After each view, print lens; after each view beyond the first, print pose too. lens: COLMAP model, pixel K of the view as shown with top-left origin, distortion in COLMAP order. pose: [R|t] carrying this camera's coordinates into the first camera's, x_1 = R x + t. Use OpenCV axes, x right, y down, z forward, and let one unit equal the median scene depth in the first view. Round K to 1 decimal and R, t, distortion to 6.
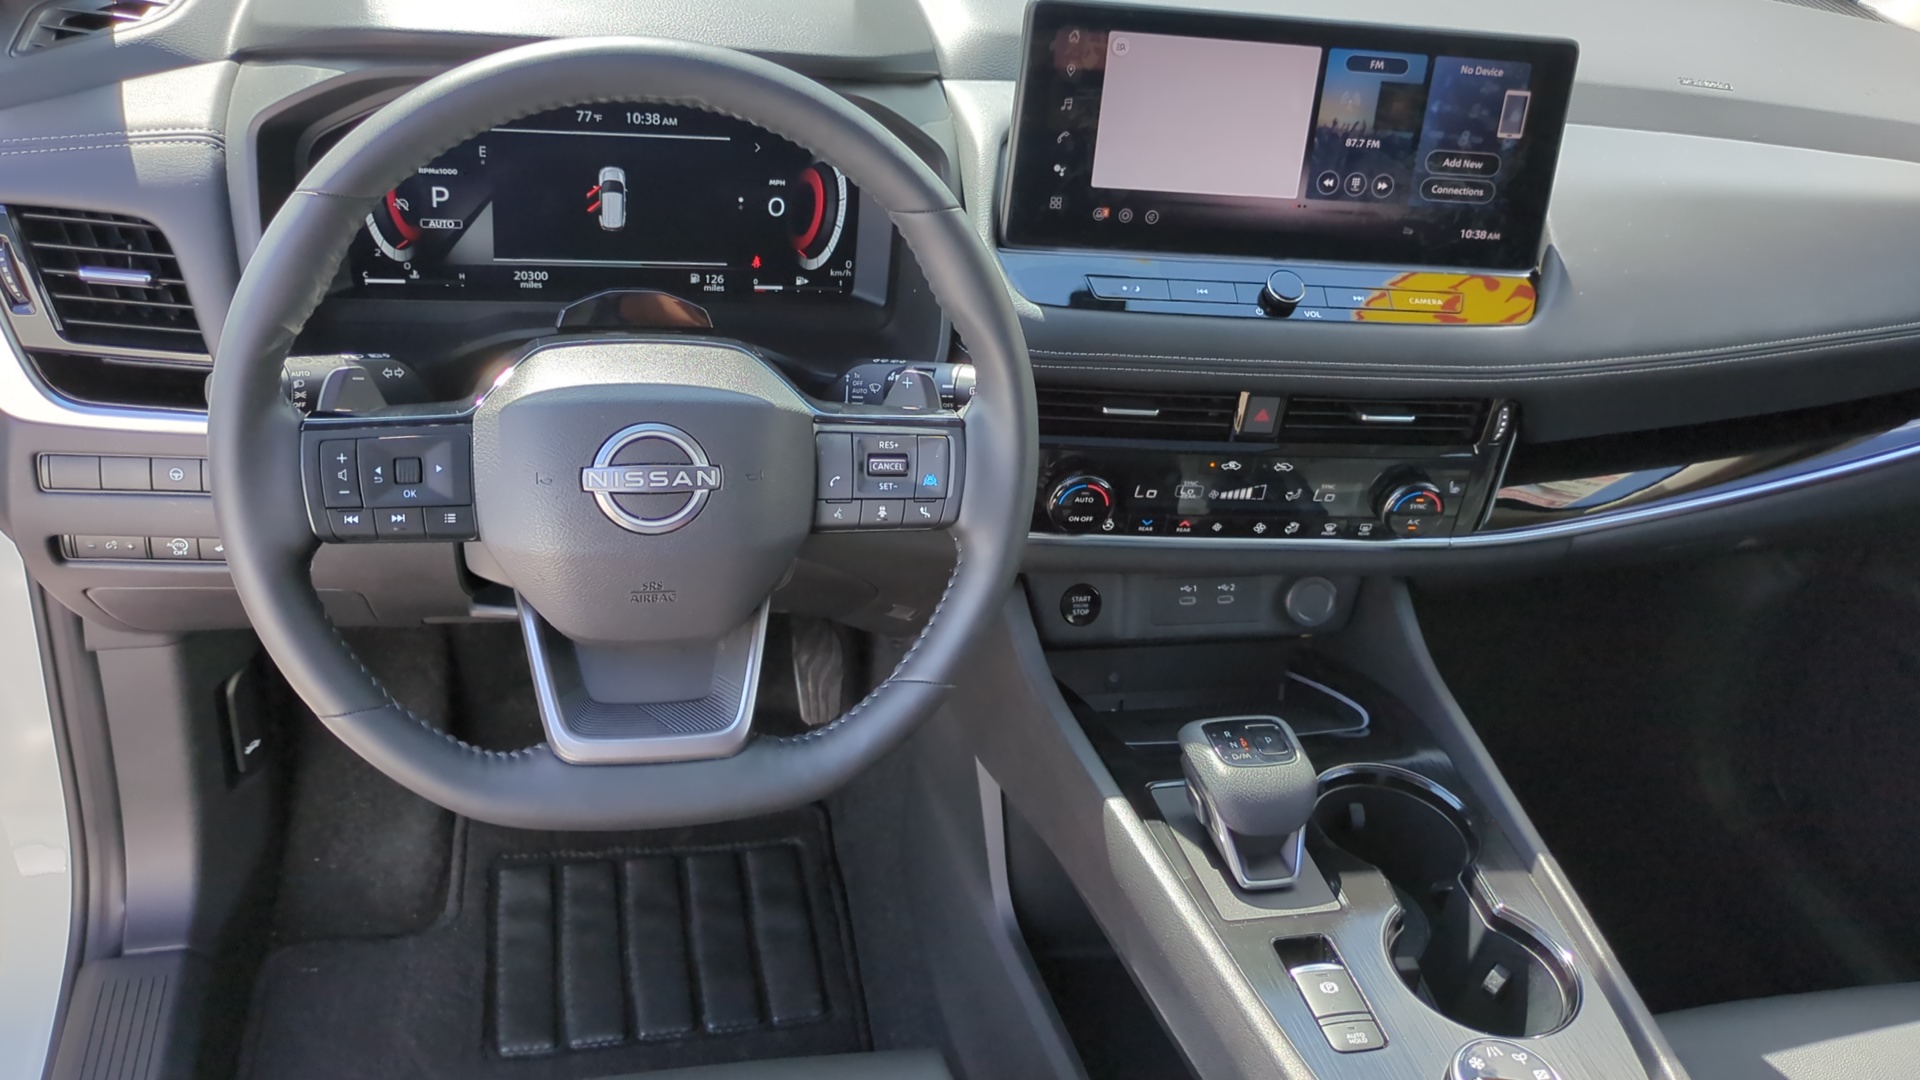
lens RADIAL K [[1624.3, 0, 952.3], [0, 1624.3, 535.5], [0, 0, 1]] dist [0.030805, -0.060541]
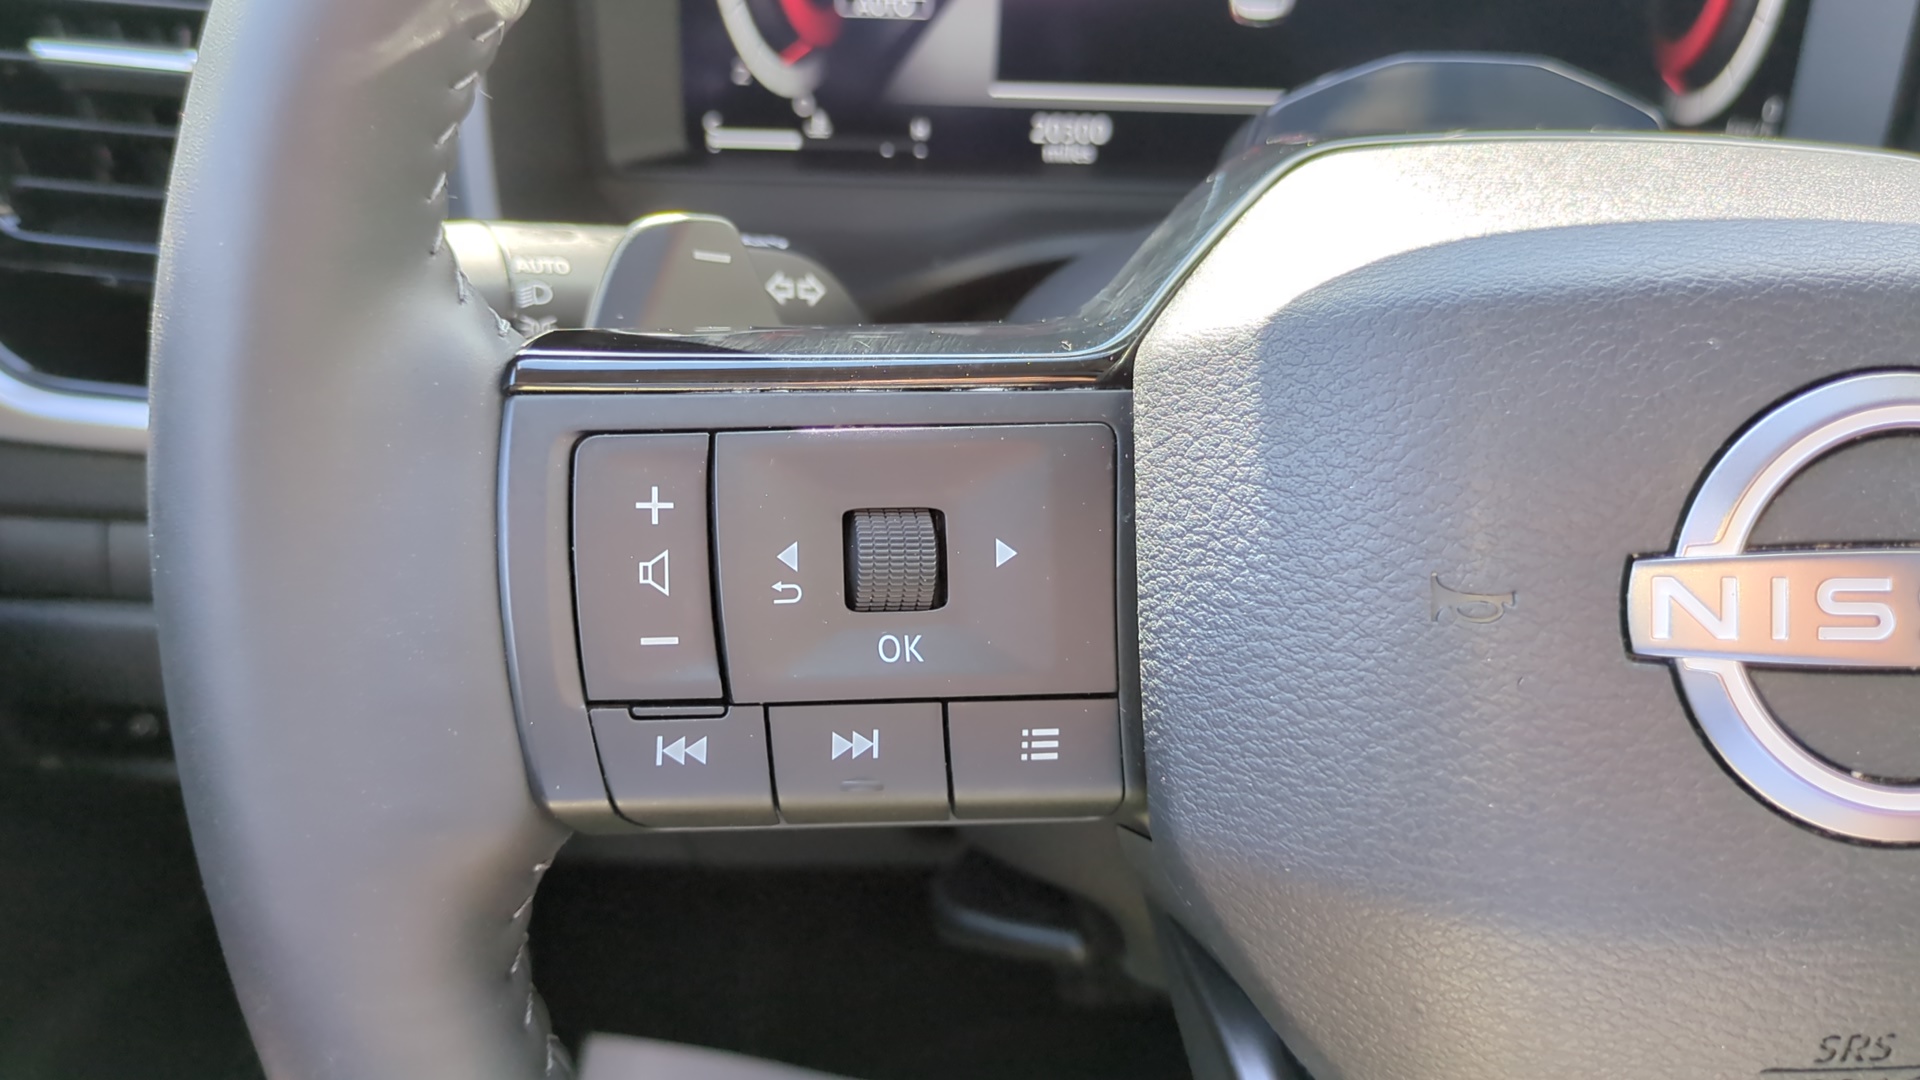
lens RADIAL K [[1624.3, 0, 949.6], [0, 1624.3, 520.3], [0, 0, 1]] dist [0.030805, -0.060541]
pose [[0.985531, 0.011862, -0.169081, -0.222648], [-0.024749, 0.996928, -0.074313, -0.021329], [0.167680, 0.077422, 0.982797, 0.589532]]
